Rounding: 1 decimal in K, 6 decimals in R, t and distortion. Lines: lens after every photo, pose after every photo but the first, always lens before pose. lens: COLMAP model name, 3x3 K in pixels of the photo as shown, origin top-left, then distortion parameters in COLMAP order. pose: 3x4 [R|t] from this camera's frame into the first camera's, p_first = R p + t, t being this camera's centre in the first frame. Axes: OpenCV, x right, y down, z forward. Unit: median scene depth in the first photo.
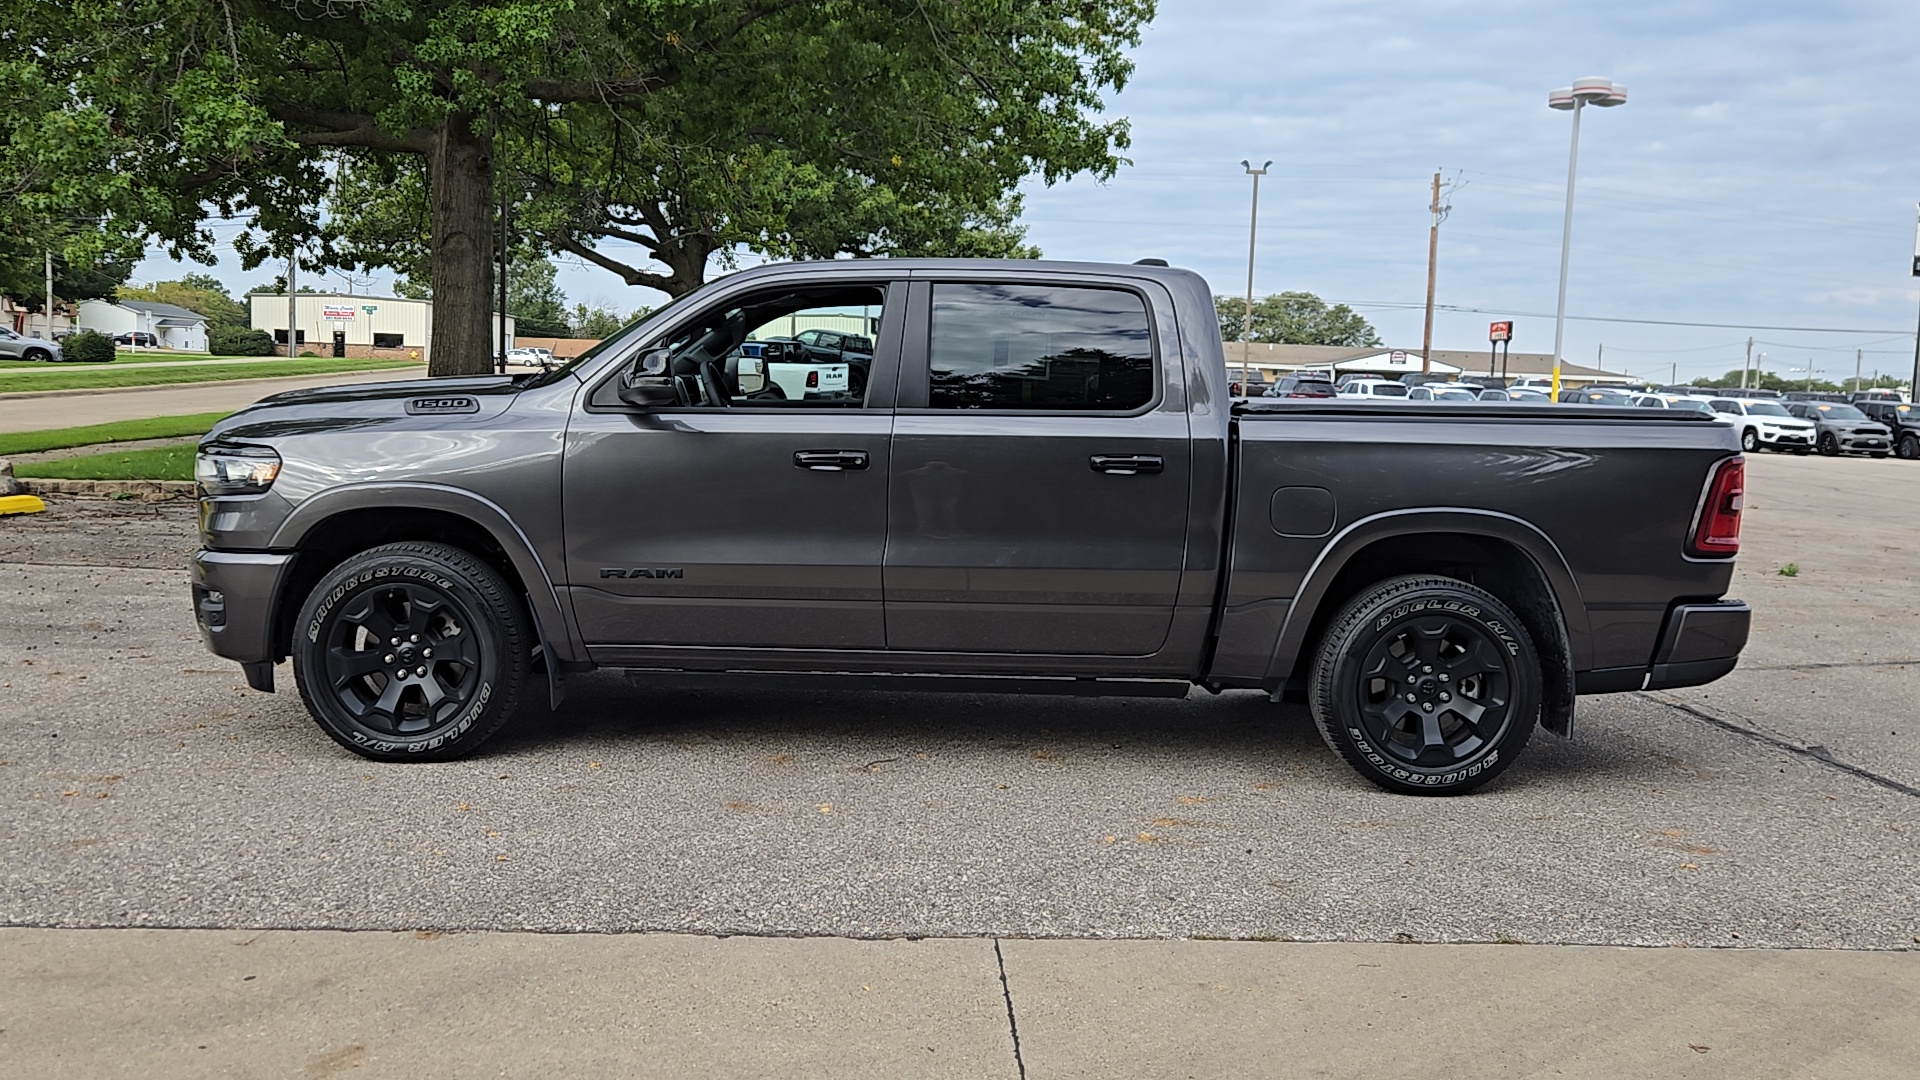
lens RADIAL K [[1604.8, 0, 948.8], [0, 1604.8, 532.6], [0, 0, 1]] dist [0.012643, -0.017145]
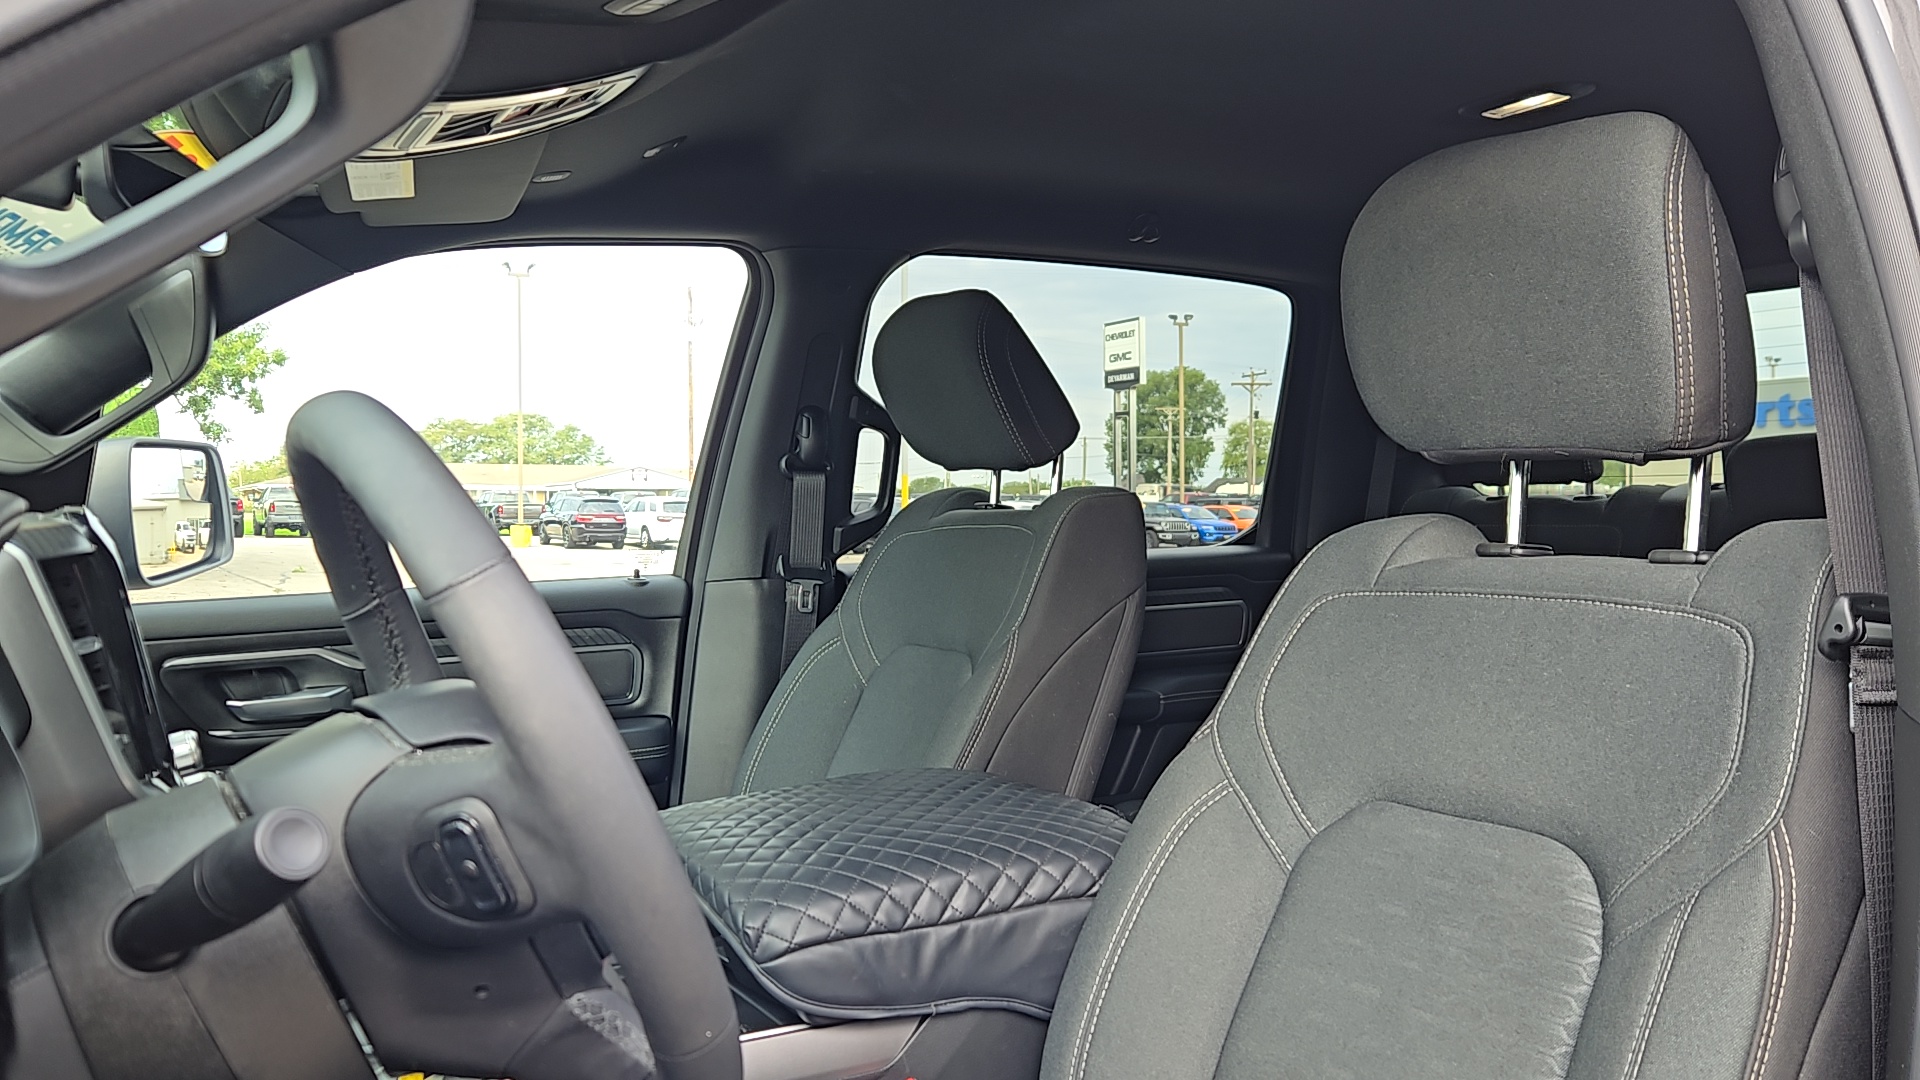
lens RADIAL K [[1591.9, 0, 949.6], [0, 1591.9, 533.5], [0, 0, 1]] dist [0.011713, -0.001385]
pose [[0.885510, -0.046692, 0.462267, -0.046466], [0.080604, 0.995289, -0.053874, -0.025892], [-0.457574, 0.084966, 0.885103, 0.264983]]
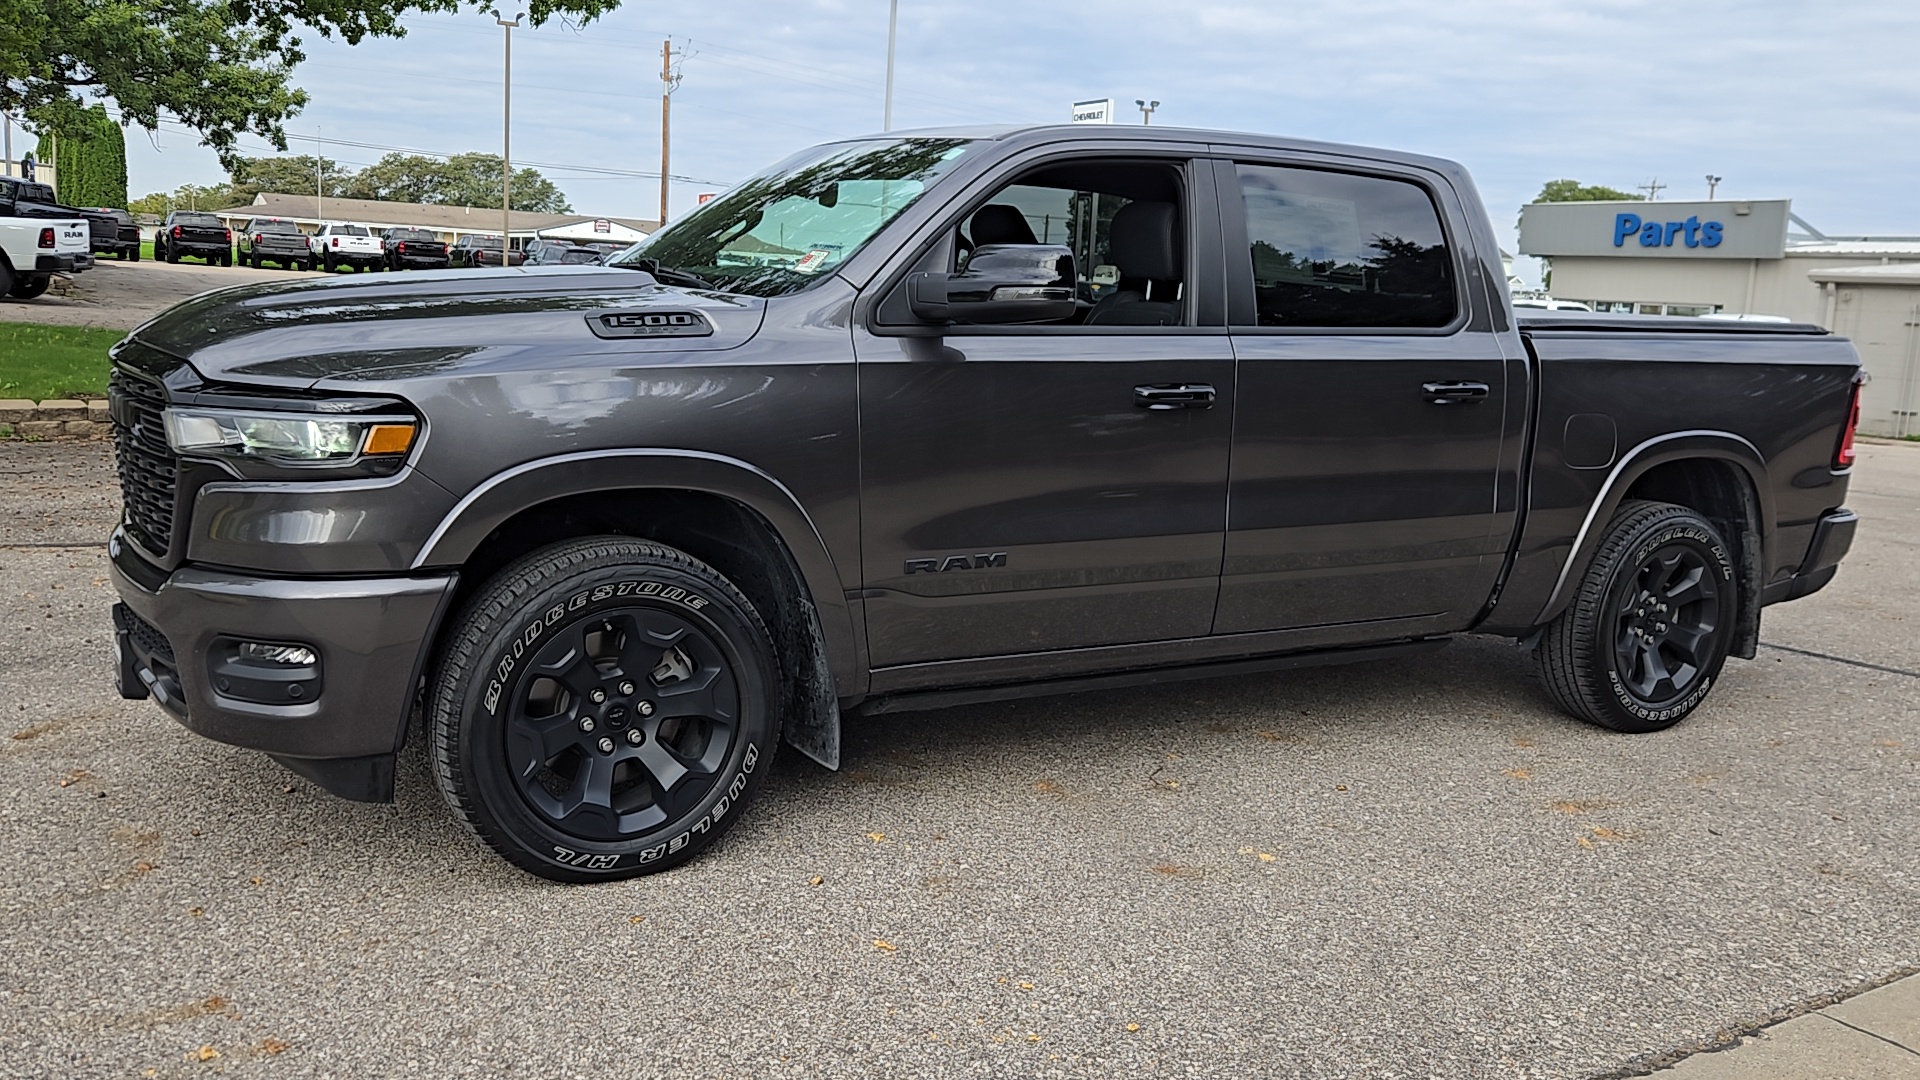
lens RADIAL K [[1595.4, 0, 953.5], [0, 1595.4, 542.7], [0, 0, 1]] dist [0.015056, 0.005617]
pose [[0.872143, -0.068156, 0.484481, -0.146901], [0.025007, 0.995165, 0.094983, -0.013931], [-0.488612, -0.070724, 0.869630, 0.107558]]
